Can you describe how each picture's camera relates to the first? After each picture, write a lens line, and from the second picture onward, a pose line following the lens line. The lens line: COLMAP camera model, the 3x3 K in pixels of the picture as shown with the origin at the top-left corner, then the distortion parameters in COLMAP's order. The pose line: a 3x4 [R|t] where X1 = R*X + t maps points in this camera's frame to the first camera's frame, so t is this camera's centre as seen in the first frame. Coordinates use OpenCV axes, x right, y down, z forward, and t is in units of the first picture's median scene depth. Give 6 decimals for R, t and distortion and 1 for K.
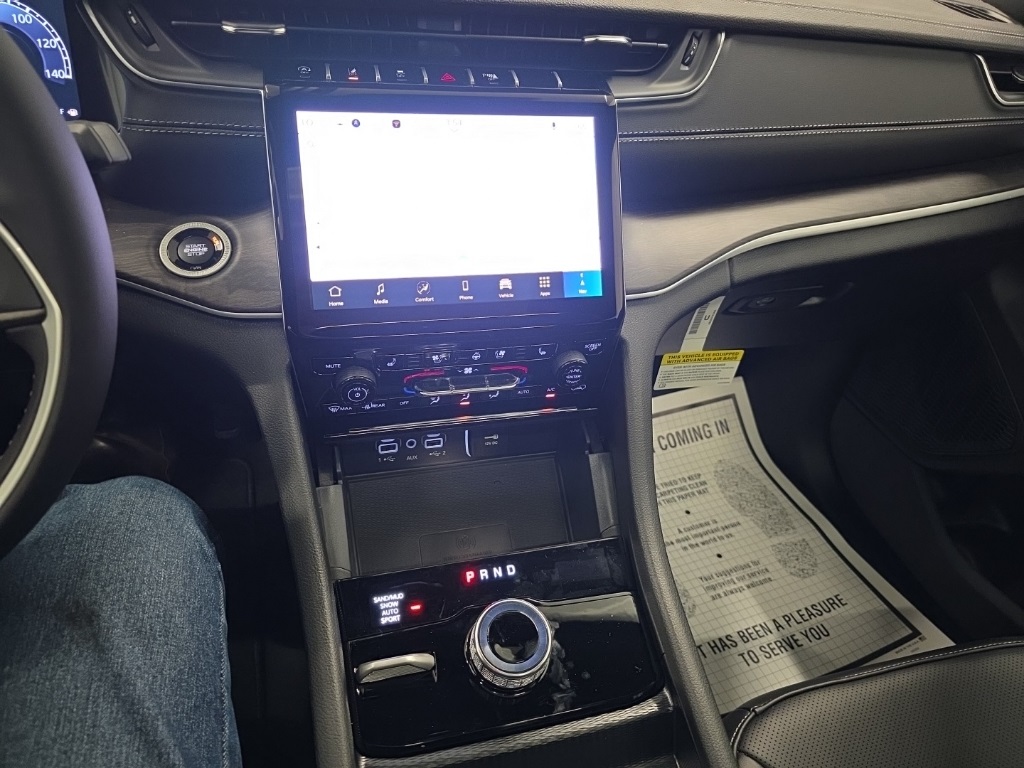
lens RADIAL K [[709.7, 0, 520.6], [0, 709.7, 365.4], [0, 0, 1]] dist [0.061349, -0.076339]
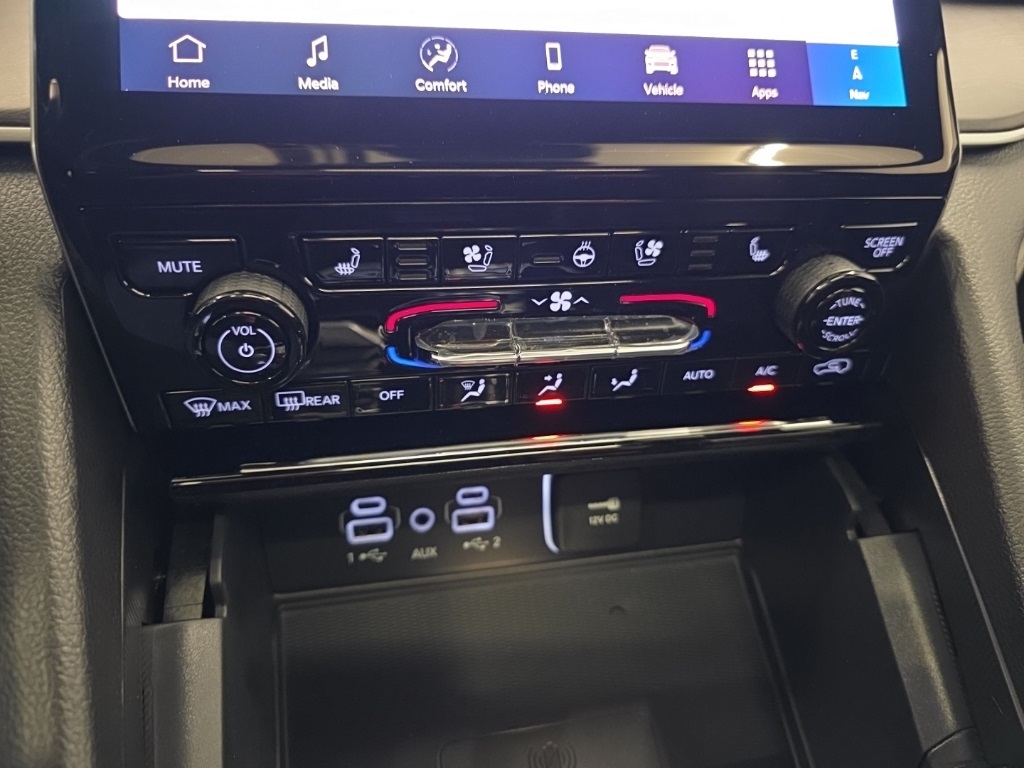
lens RADIAL K [[716.3, 0, 512.0], [0, 716.3, 384.0], [0, 0, 1]] dist [0.000186, -0.022678]
pose [[0.996803, -0.020810, -0.077138, -0.073796], [0.010230, 0.990781, -0.135087, 0.102695], [0.079238, 0.133866, 0.987826, 0.654632]]
